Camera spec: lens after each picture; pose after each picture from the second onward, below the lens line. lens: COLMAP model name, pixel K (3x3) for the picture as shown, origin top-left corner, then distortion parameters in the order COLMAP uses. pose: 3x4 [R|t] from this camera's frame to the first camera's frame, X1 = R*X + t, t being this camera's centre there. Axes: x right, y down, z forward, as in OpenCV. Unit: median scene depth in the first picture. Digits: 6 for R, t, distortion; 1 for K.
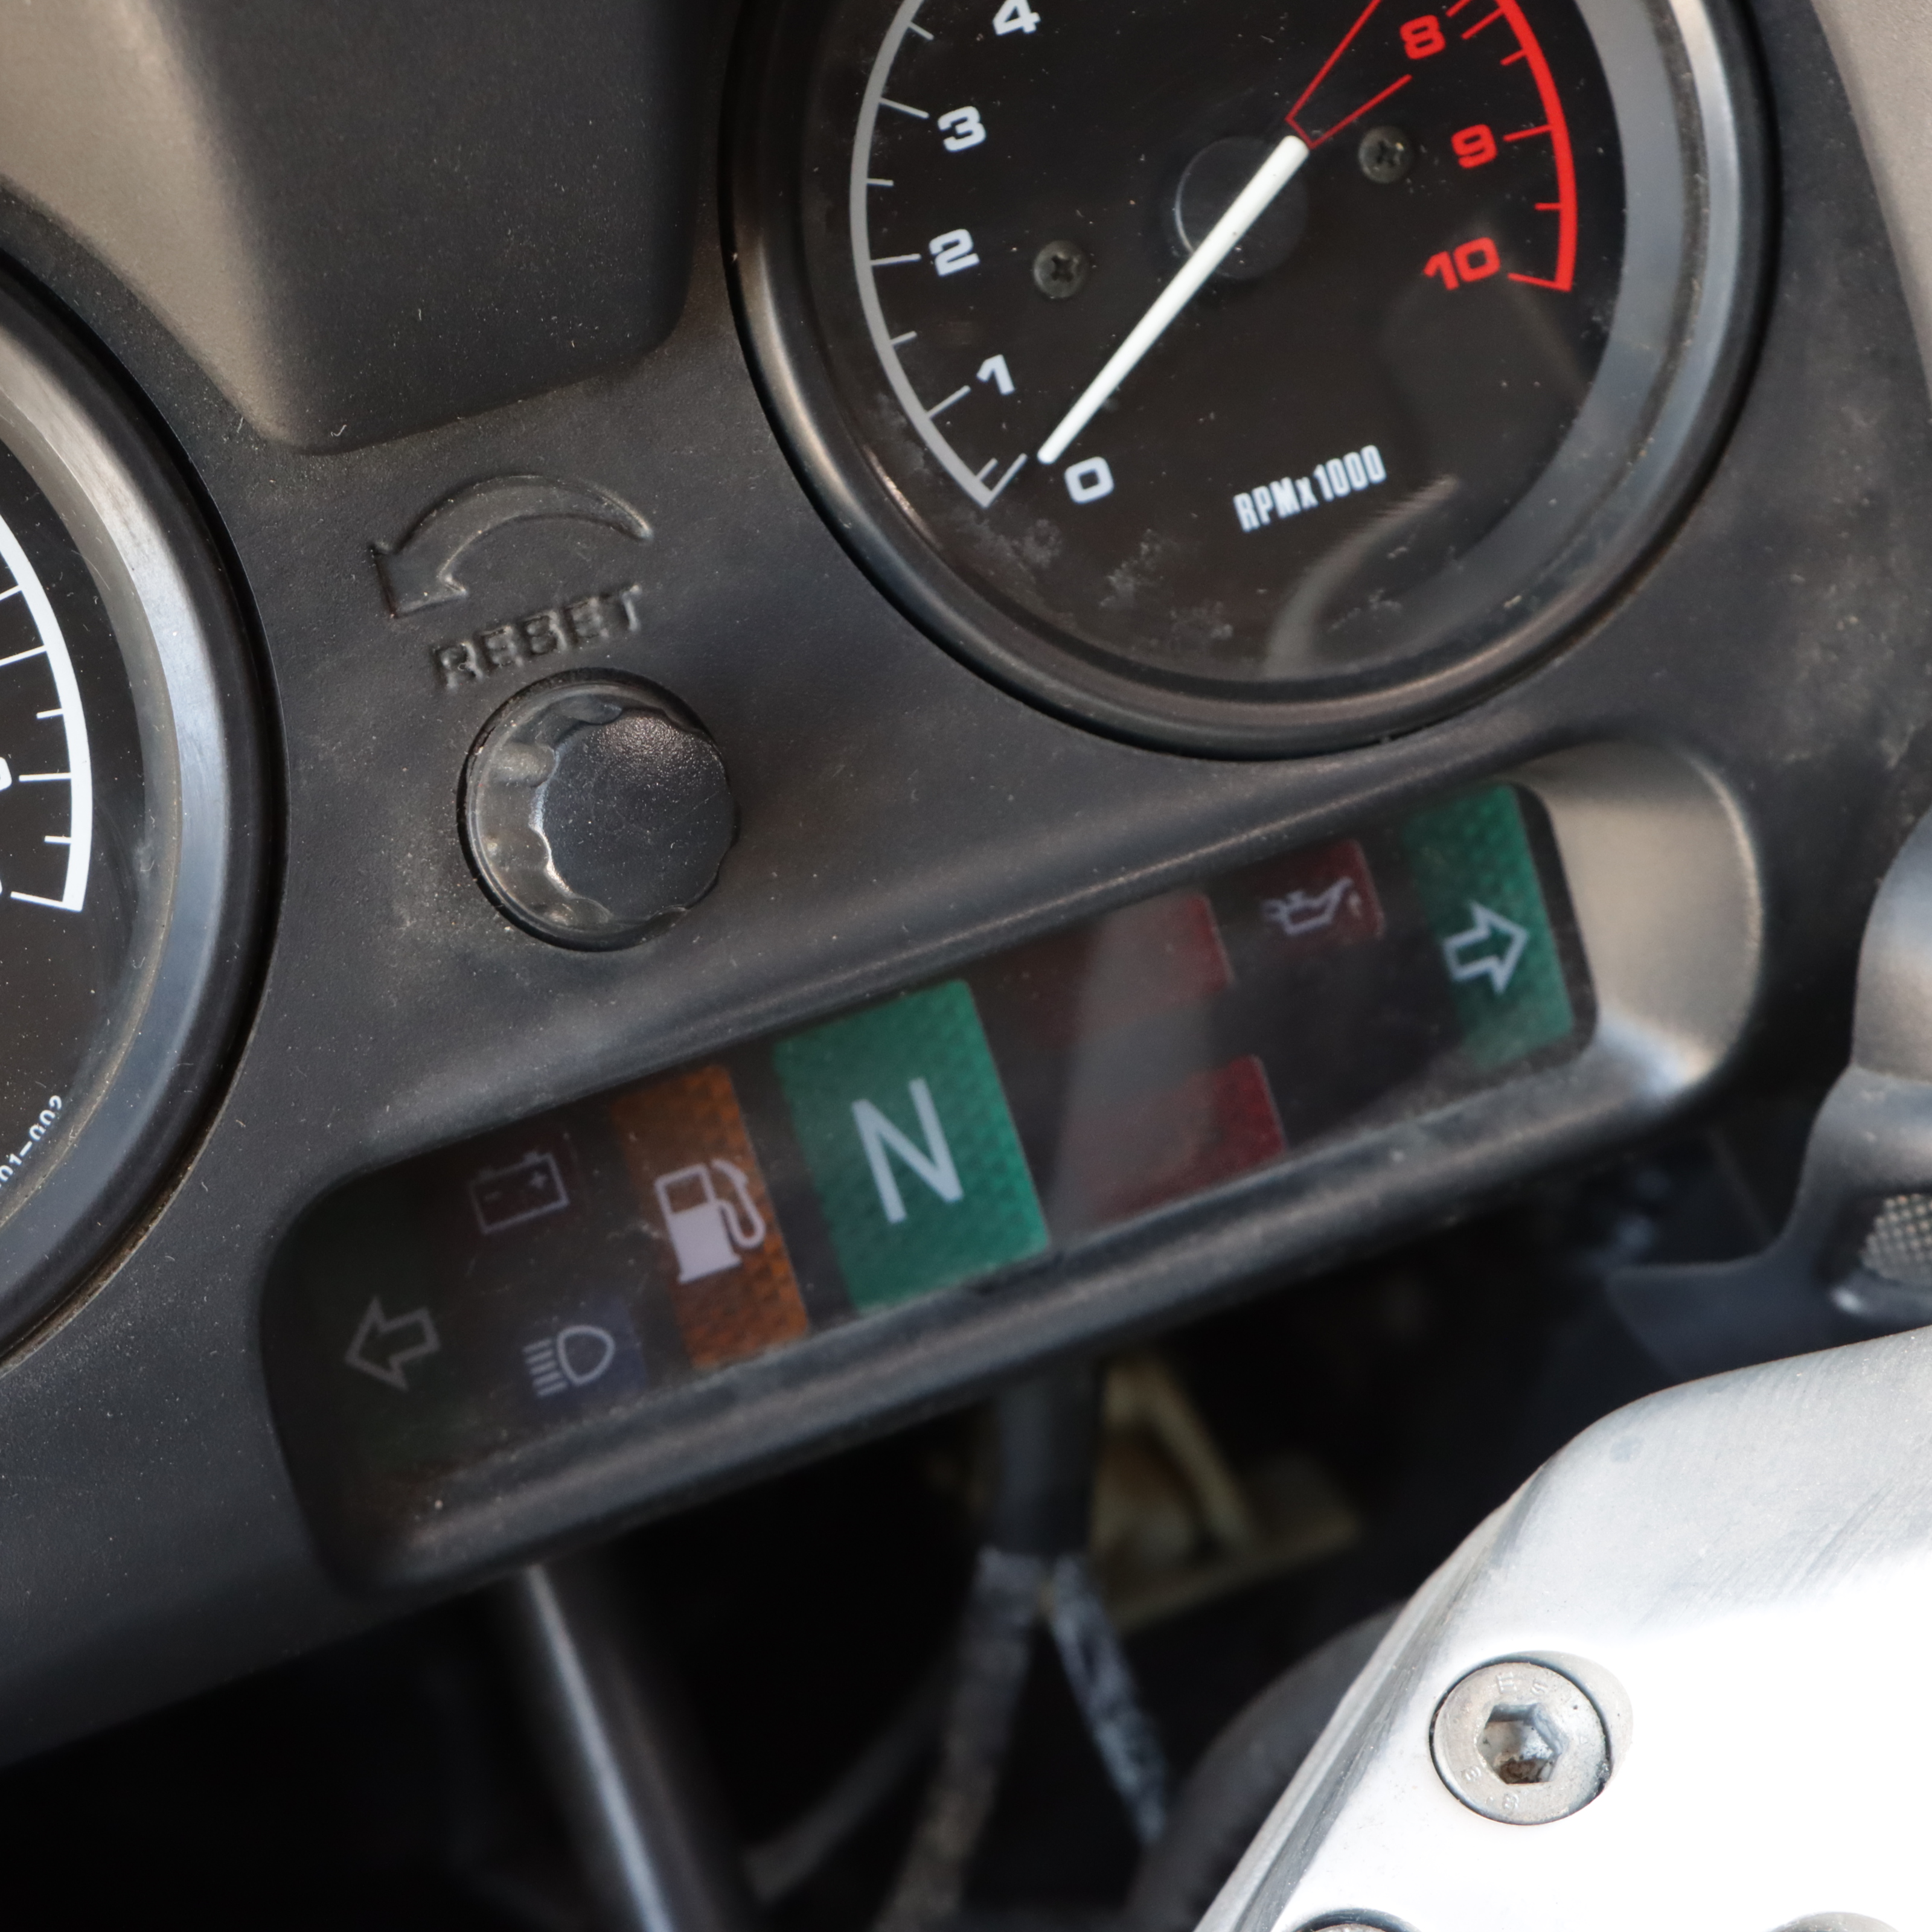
lens RADIAL K [[6307.7, 0, 966.0], [0, 6307.7, 966.0], [0, 0, 1]] dist [0.156183, -1.105170]
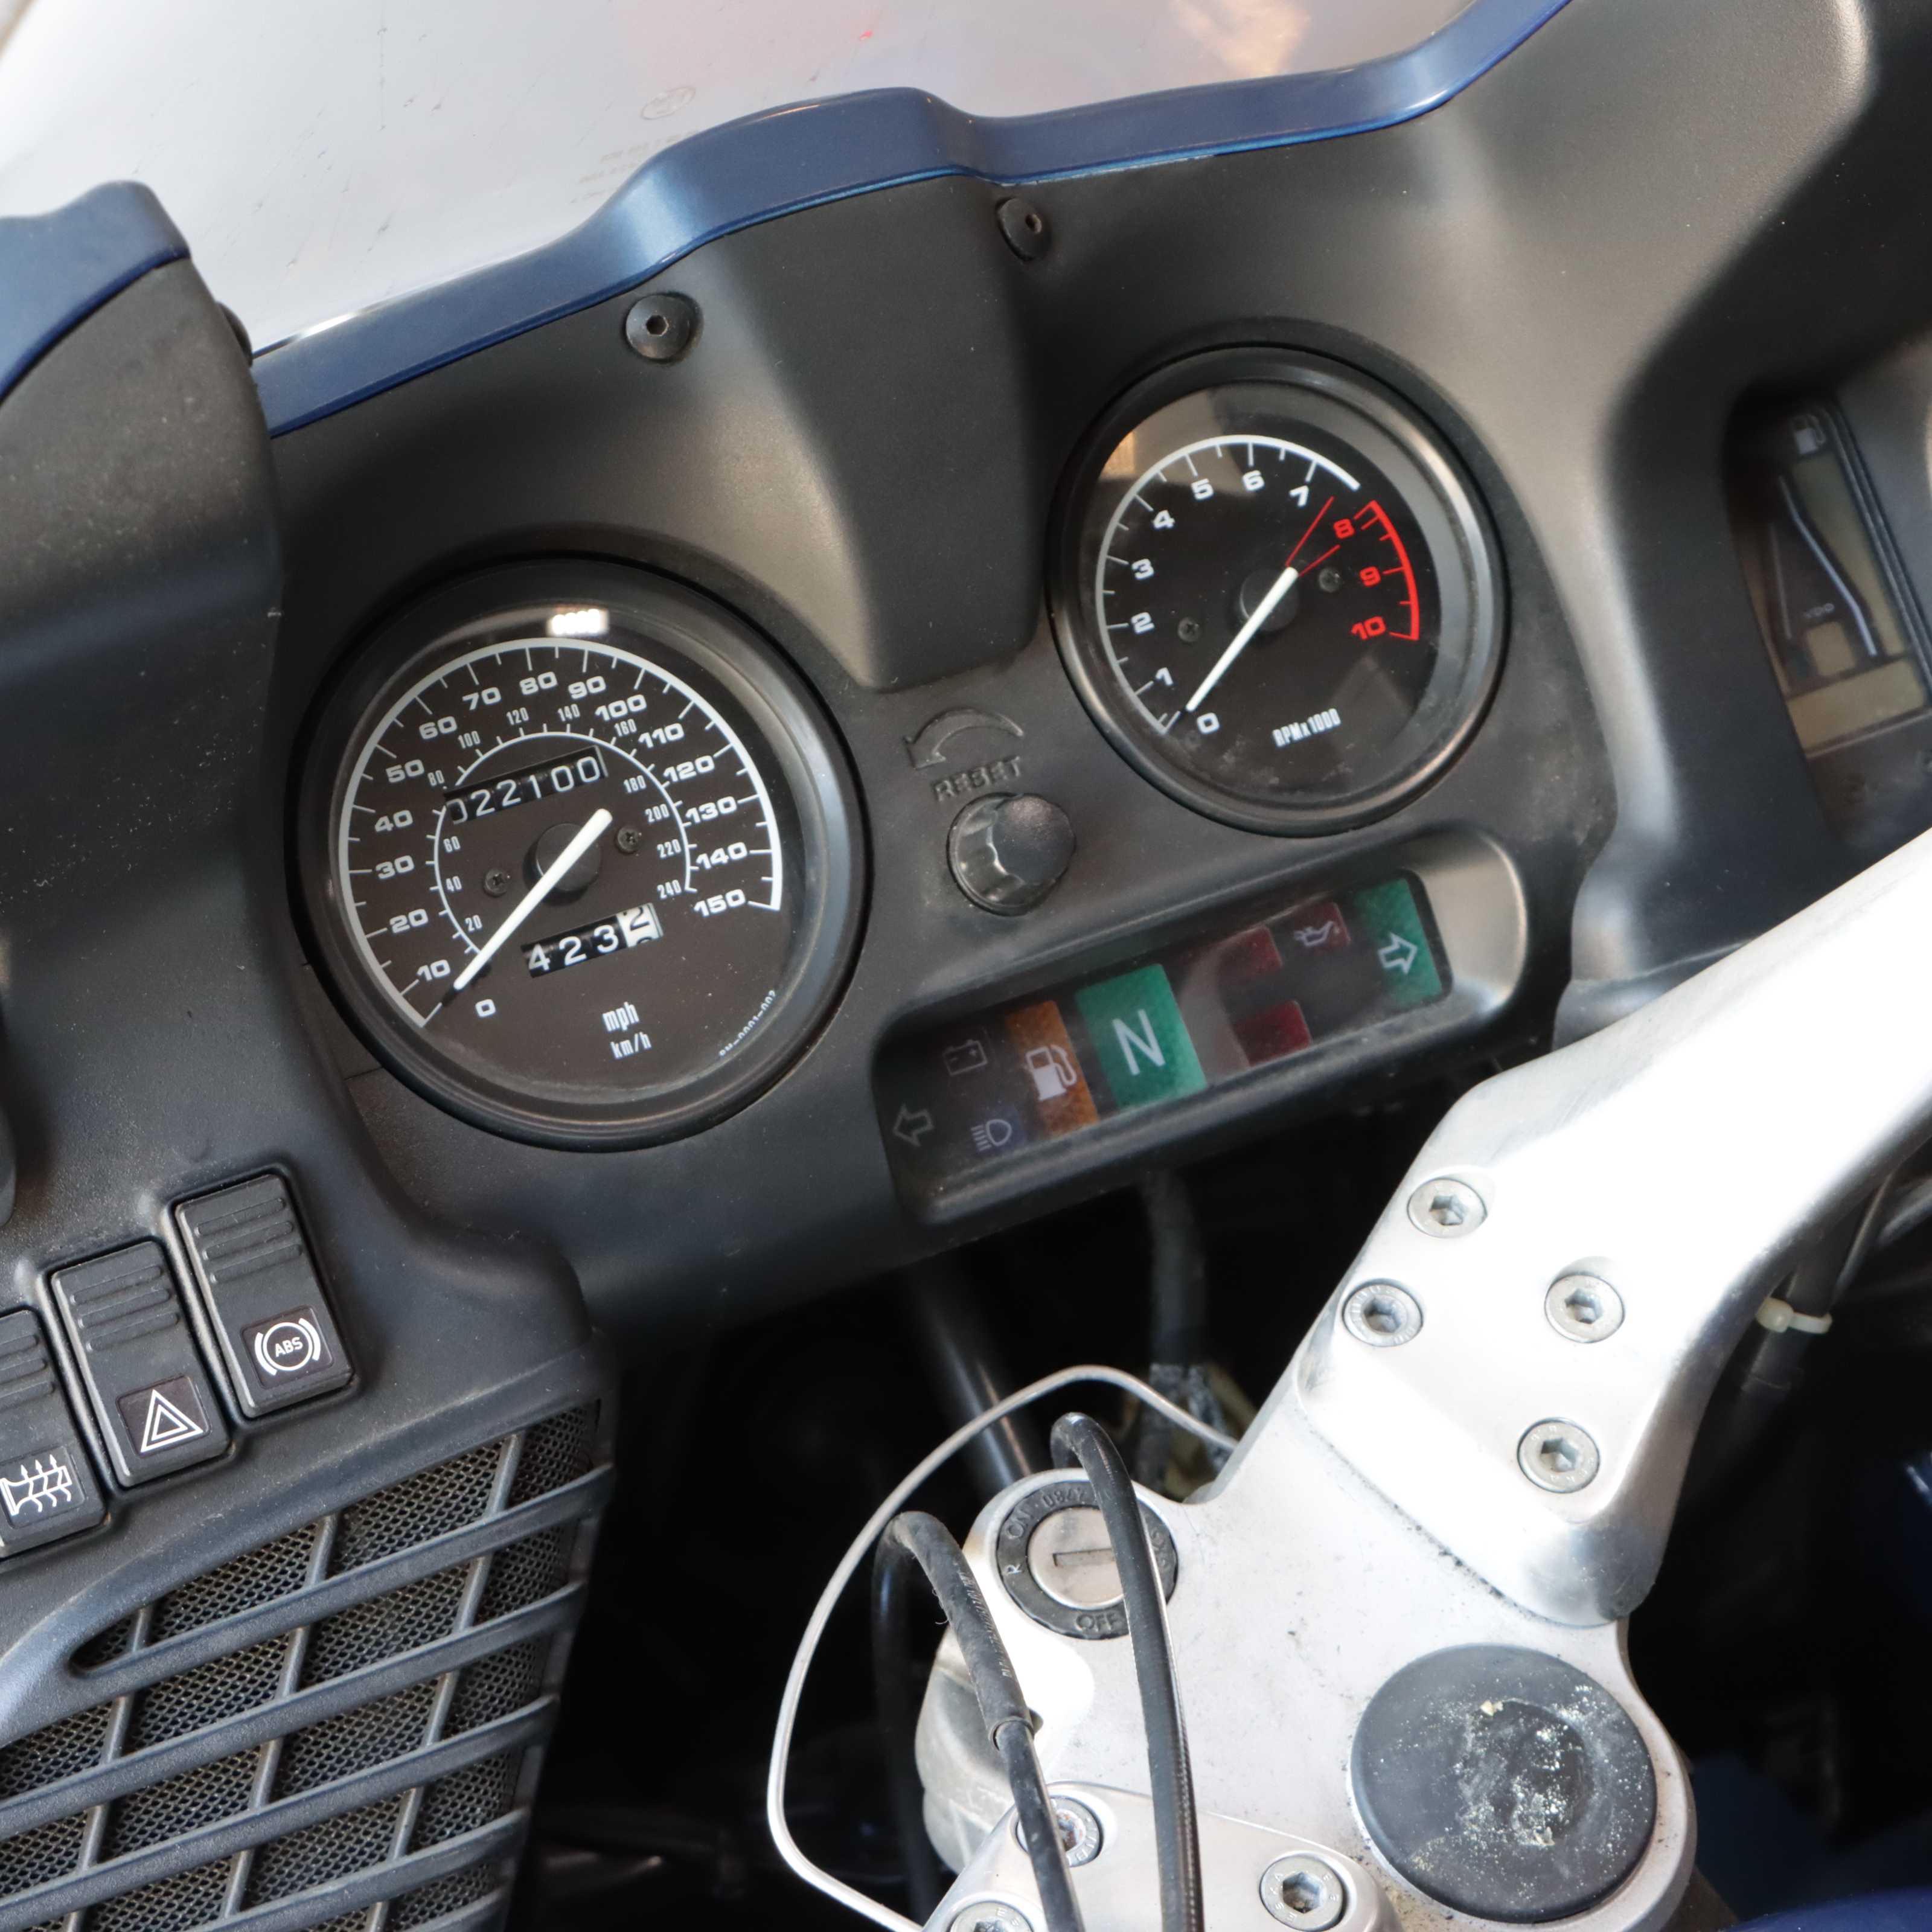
lens RADIAL K [[6307.7, 0, 966.0], [0, 6307.7, 966.0], [0, 0, 1]] dist [0.156183, -1.105170]
pose [[0.997702, -0.045880, 0.049863, -0.177930], [0.055328, 0.976432, -0.208614, 0.459021], [-0.039116, 0.210893, 0.976726, -1.126462]]
